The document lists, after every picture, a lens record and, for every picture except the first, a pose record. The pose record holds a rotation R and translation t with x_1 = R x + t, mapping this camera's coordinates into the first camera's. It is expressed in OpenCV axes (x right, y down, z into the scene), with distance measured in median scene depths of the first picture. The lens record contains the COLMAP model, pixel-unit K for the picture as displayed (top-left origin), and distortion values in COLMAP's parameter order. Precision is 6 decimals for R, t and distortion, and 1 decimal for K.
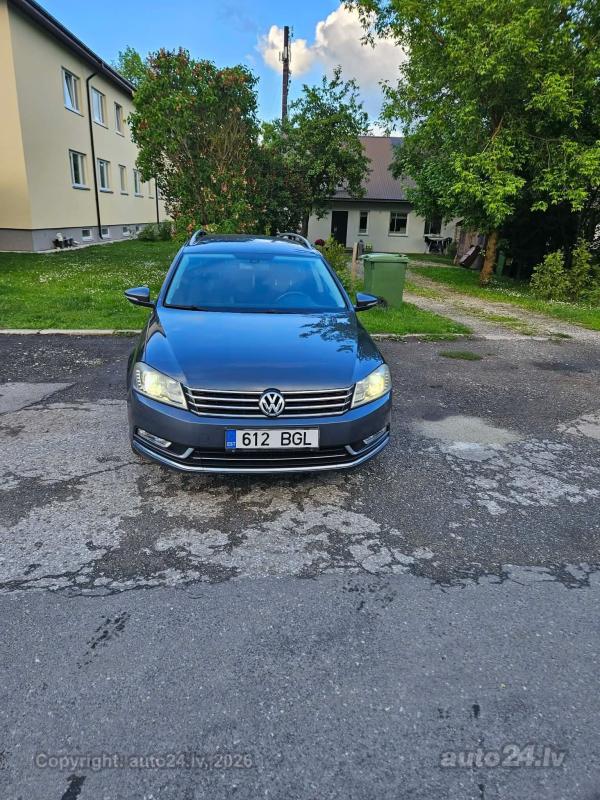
lens RADIAL K [[533.2, 0, 300.0], [0, 533.2, 400.0], [0, 0, 1]] dist [0.064211, -0.058331]
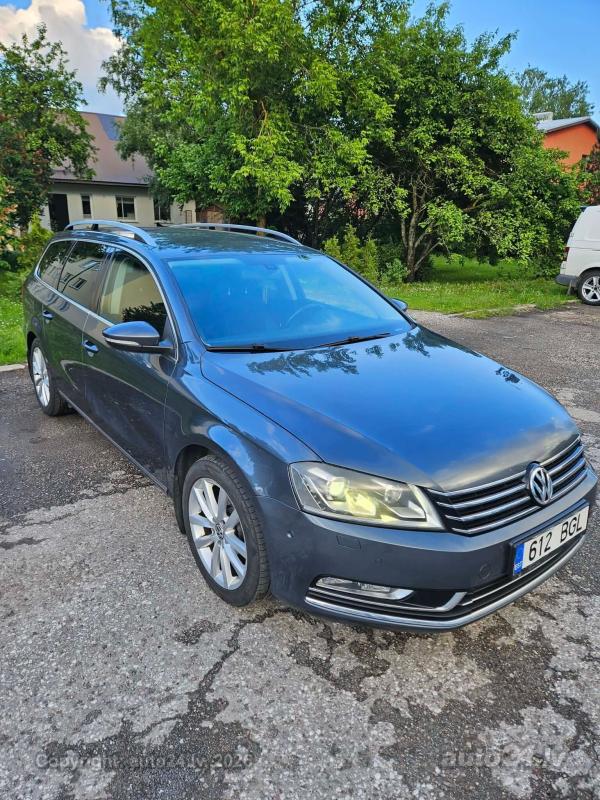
lens RADIAL K [[533.2, 0, 300.0], [0, 533.2, 400.0], [0, 0, 1]] dist [0.064211, -0.058331]
pose [[0.867634, -0.171280, 0.466770, -0.136164], [0.159964, 0.985038, 0.064115, -0.042254], [-0.470768, 0.019038, 0.882051, 0.123501]]
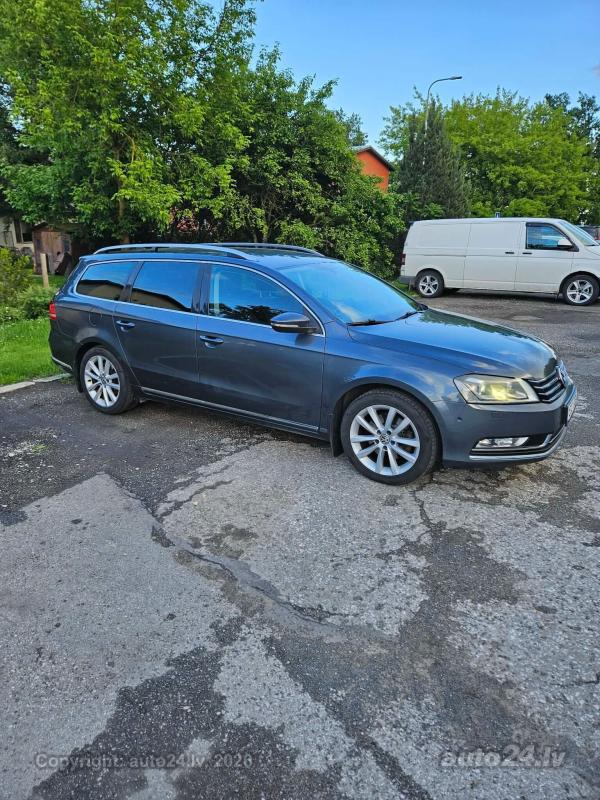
lens RADIAL K [[519.7, 0, 305.8], [0, 519.7, 387.6], [0, 0, 1]] dist [0.079536, -0.071992]
pose [[0.645893, -0.248186, 0.721960, -0.287576], [0.264577, 0.959844, 0.093263, -0.052460], [-0.716116, 0.130776, 0.685621, 0.136240]]
